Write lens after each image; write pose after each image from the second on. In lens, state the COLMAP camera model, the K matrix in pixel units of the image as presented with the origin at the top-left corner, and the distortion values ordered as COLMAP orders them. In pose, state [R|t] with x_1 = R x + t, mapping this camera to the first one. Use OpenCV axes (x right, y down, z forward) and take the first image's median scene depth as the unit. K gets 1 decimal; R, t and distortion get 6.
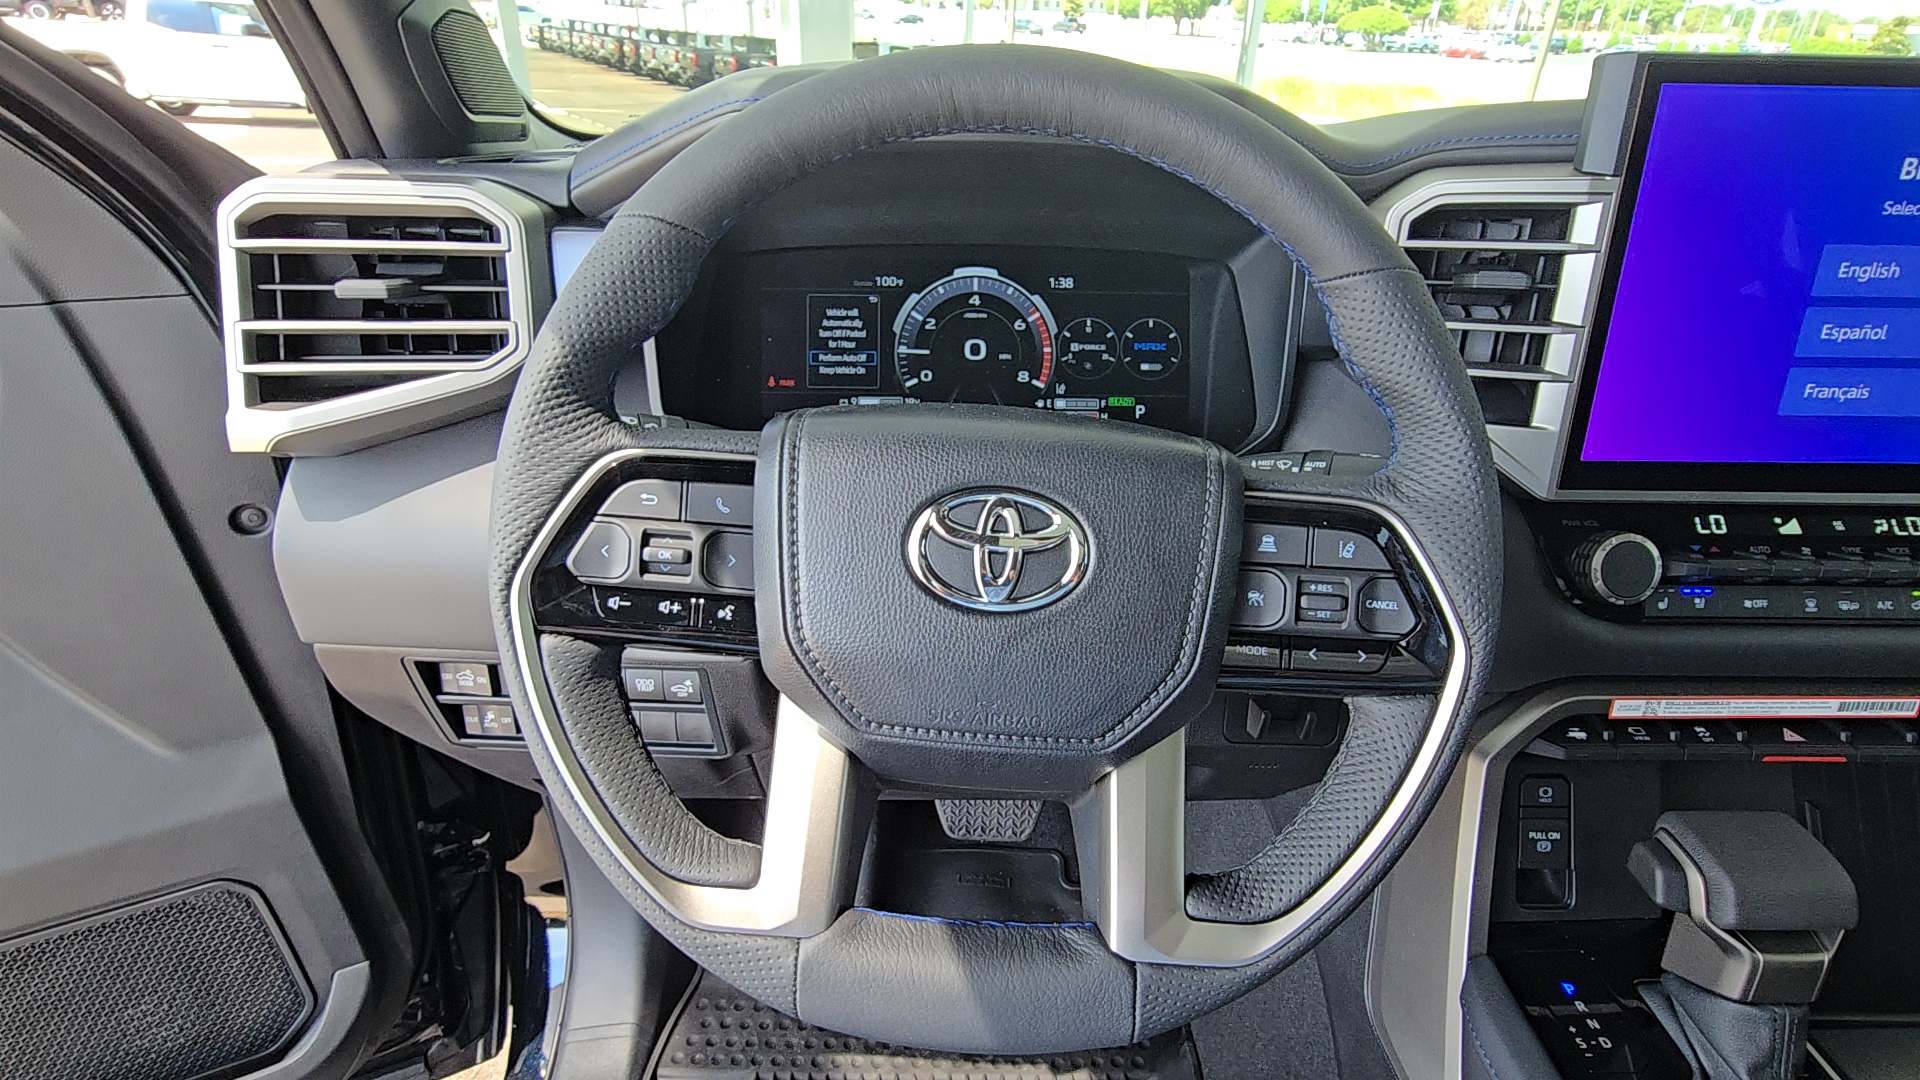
lens RADIAL K [[976.1, 0, 980.3], [0, 976.1, 547.6], [0, 0, 1]] dist [-0.001252, 0.001868]
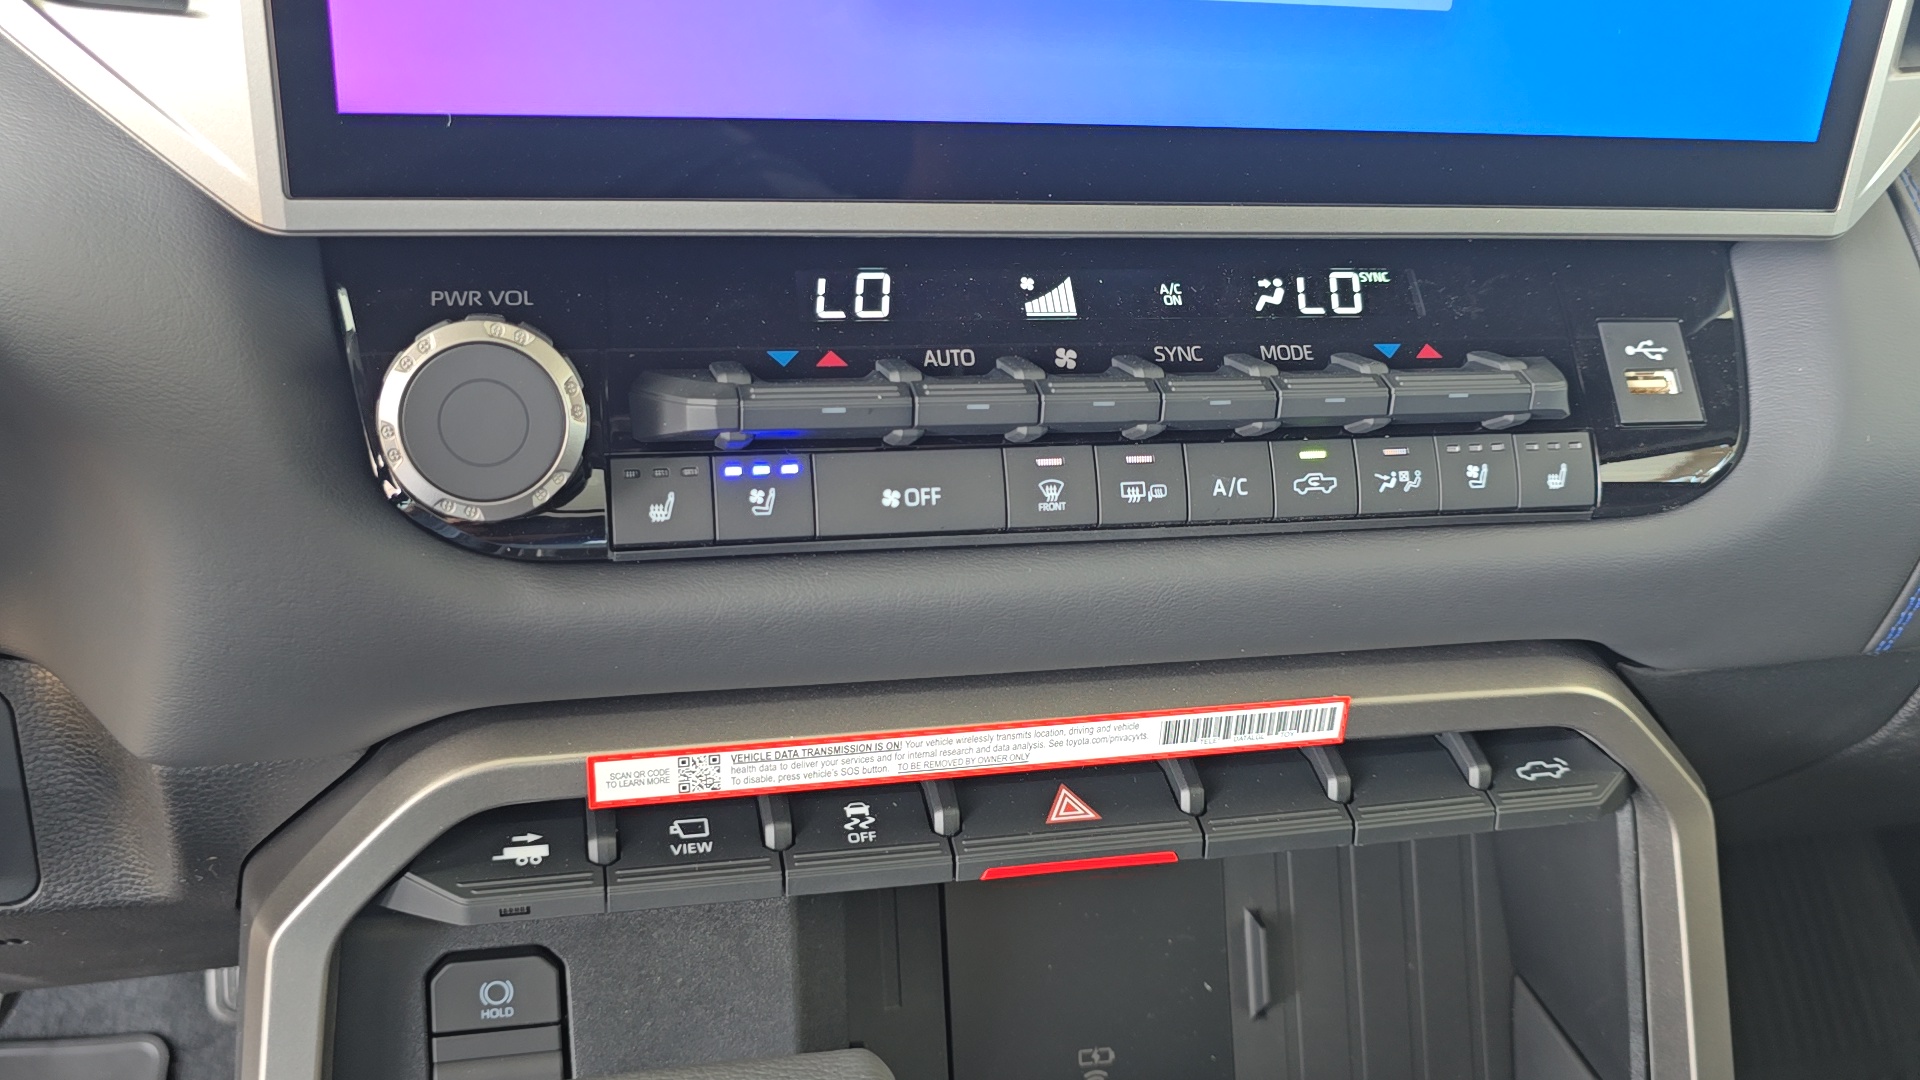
lens RADIAL K [[1613.9, 0, 1017.5], [0, 1613.9, 503.8], [0, 0, 1]] dist [-0.014932, 0.008693]
pose [[0.975928, -0.043230, 0.213766, 0.752411], [0.026641, 0.996448, 0.079889, 0.010565], [-0.216461, -0.072271, 0.973613, 0.393327]]
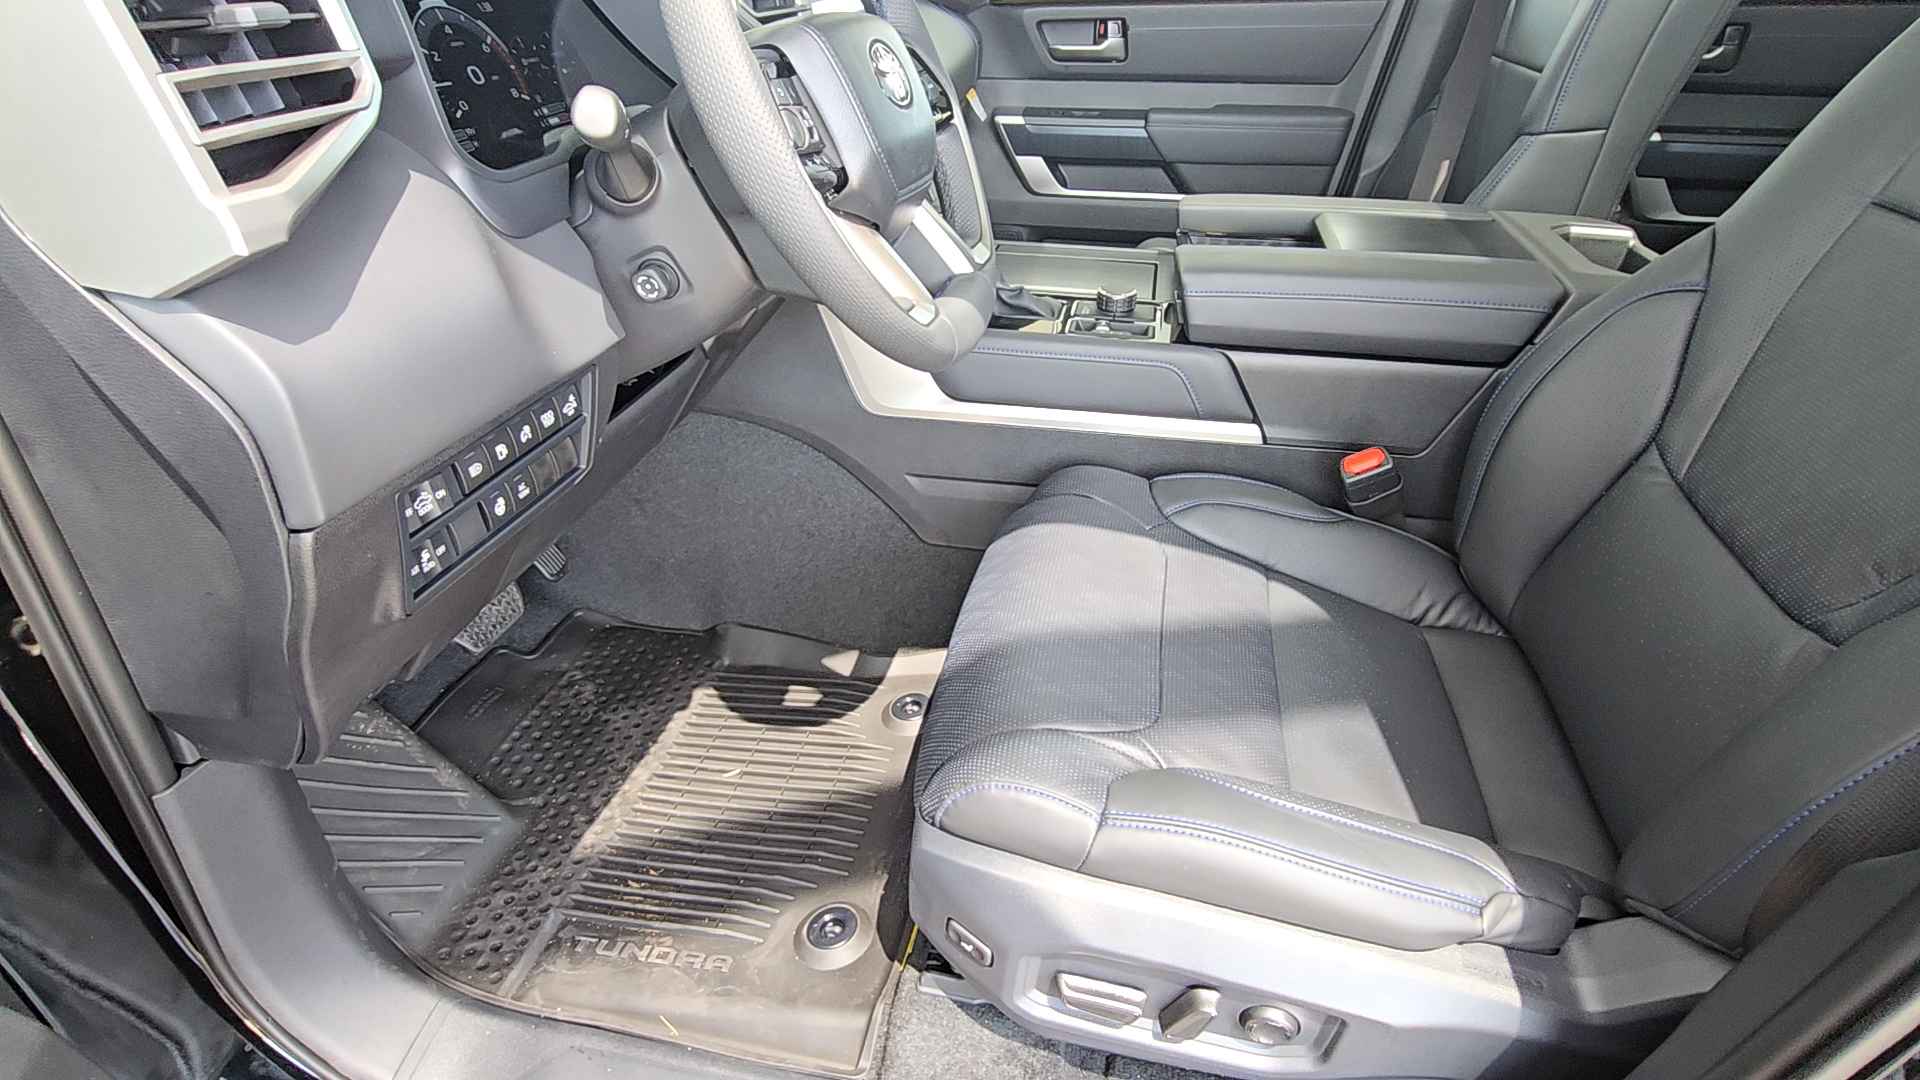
lens RADIAL K [[976.1, 0, 956.4], [0, 976.1, 550.5], [0, 0, 1]] dist [-0.001252, 0.001868]
pose [[0.209040, -0.535329, 0.818368, -1.471065], [0.428357, 0.802424, 0.415482, 0.007334], [-0.879098, 0.263701, 0.397050, 0.285749]]
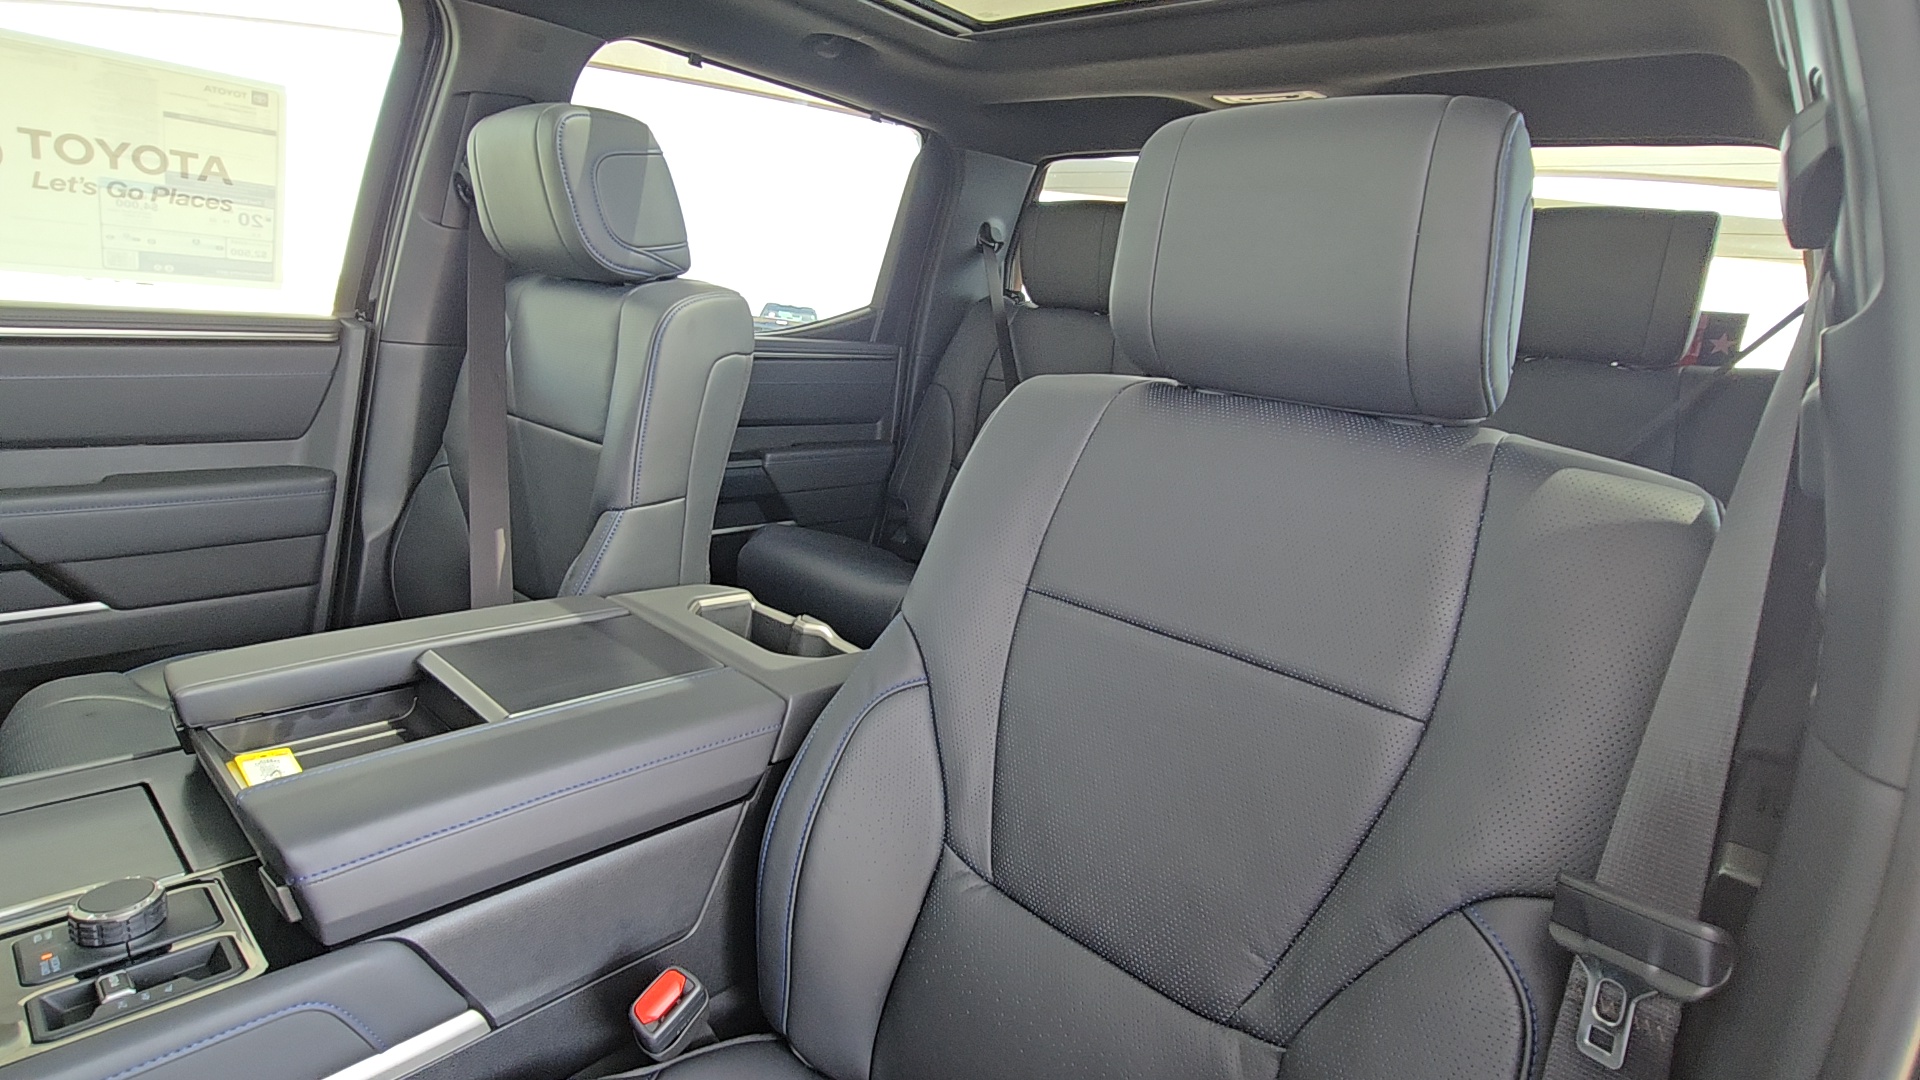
lens RADIAL K [[976.1, 0, 966.7], [0, 976.1, 546.2], [0, 0, 1]] dist [-0.001252, 0.001868]
pose [[-0.721479, -0.251500, 0.645148, -0.625265], [0.198988, 0.817100, 0.541064, -0.169809], [-0.663228, 0.518743, -0.539475, 0.429878]]
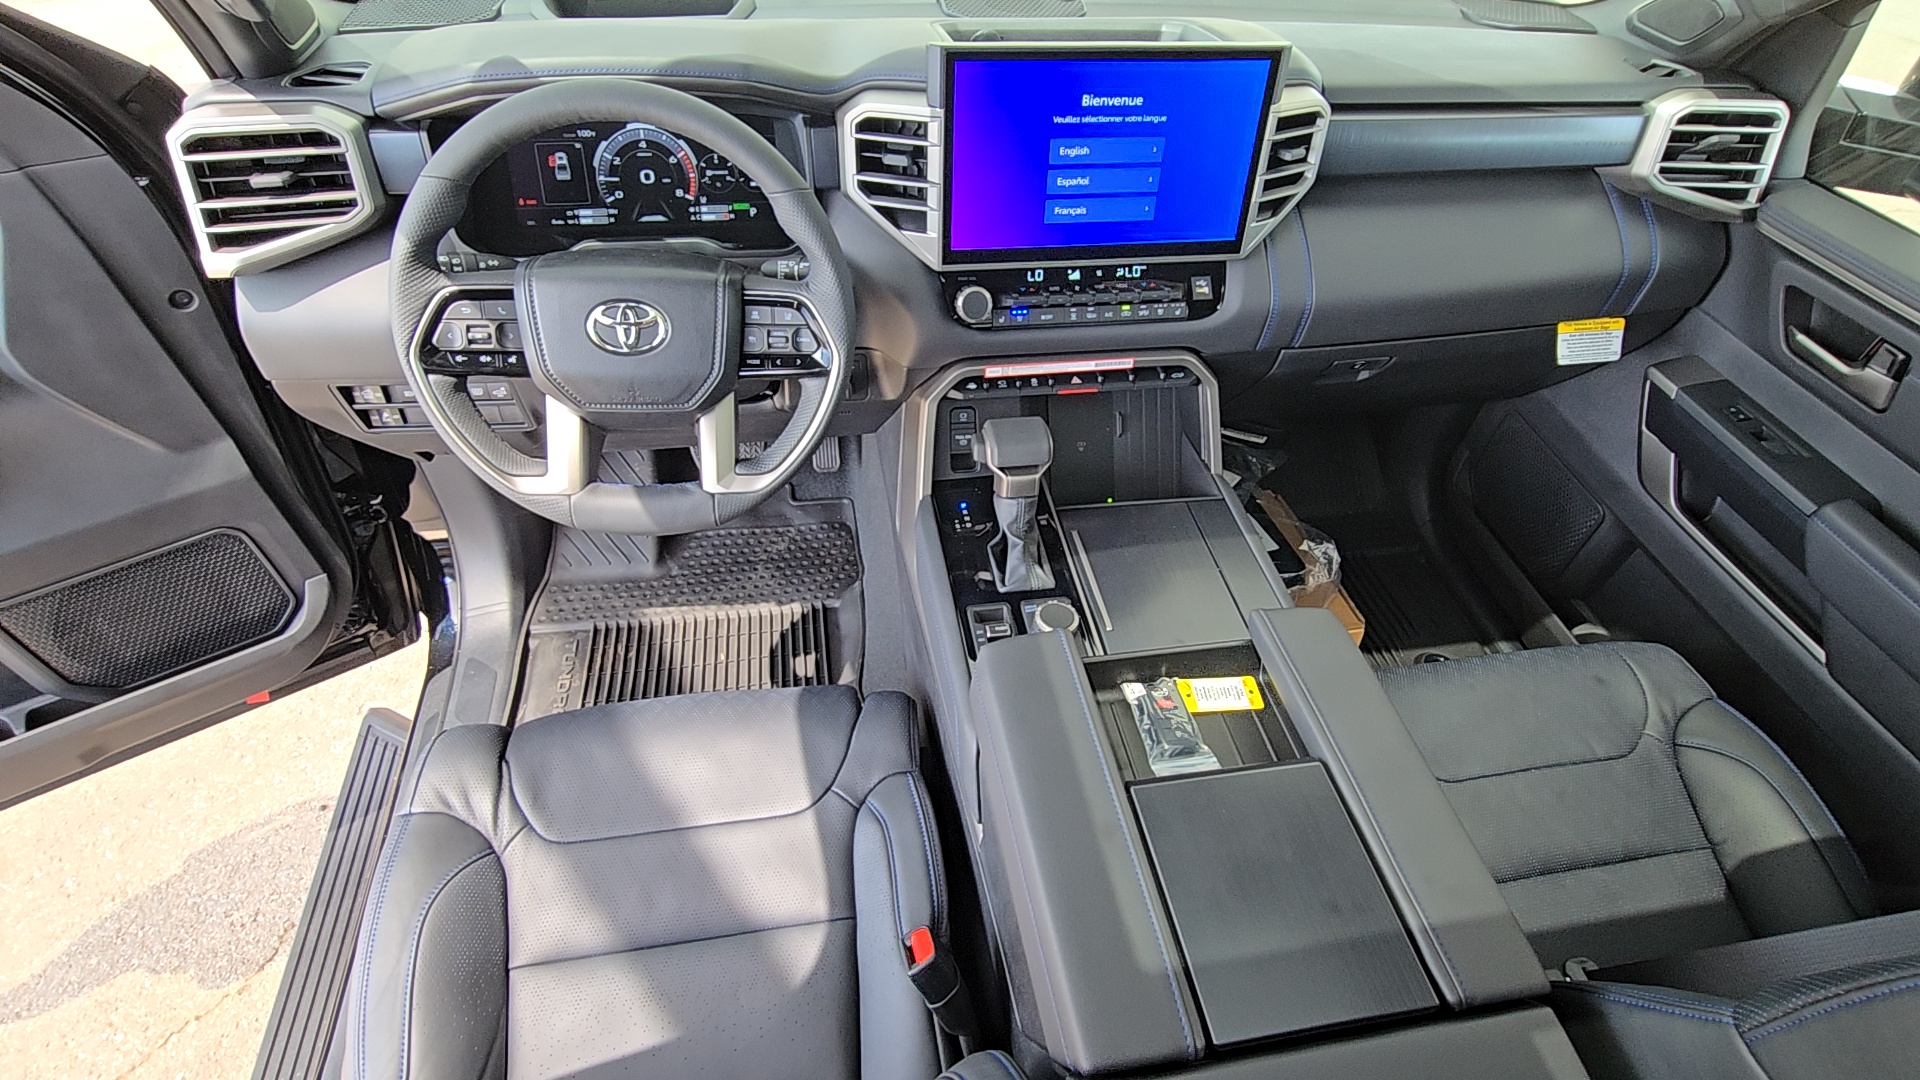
lens RADIAL K [[976.1, 0, 974.5], [0, 976.1, 535.4], [0, 0, 1]] dist [-0.001252, 0.001868]
pose [[0.986869, -0.084735, 0.137510, 0.352143], [0.036991, 0.947286, 0.318248, -0.177791], [-0.157228, -0.308982, 0.937981, -1.105543]]
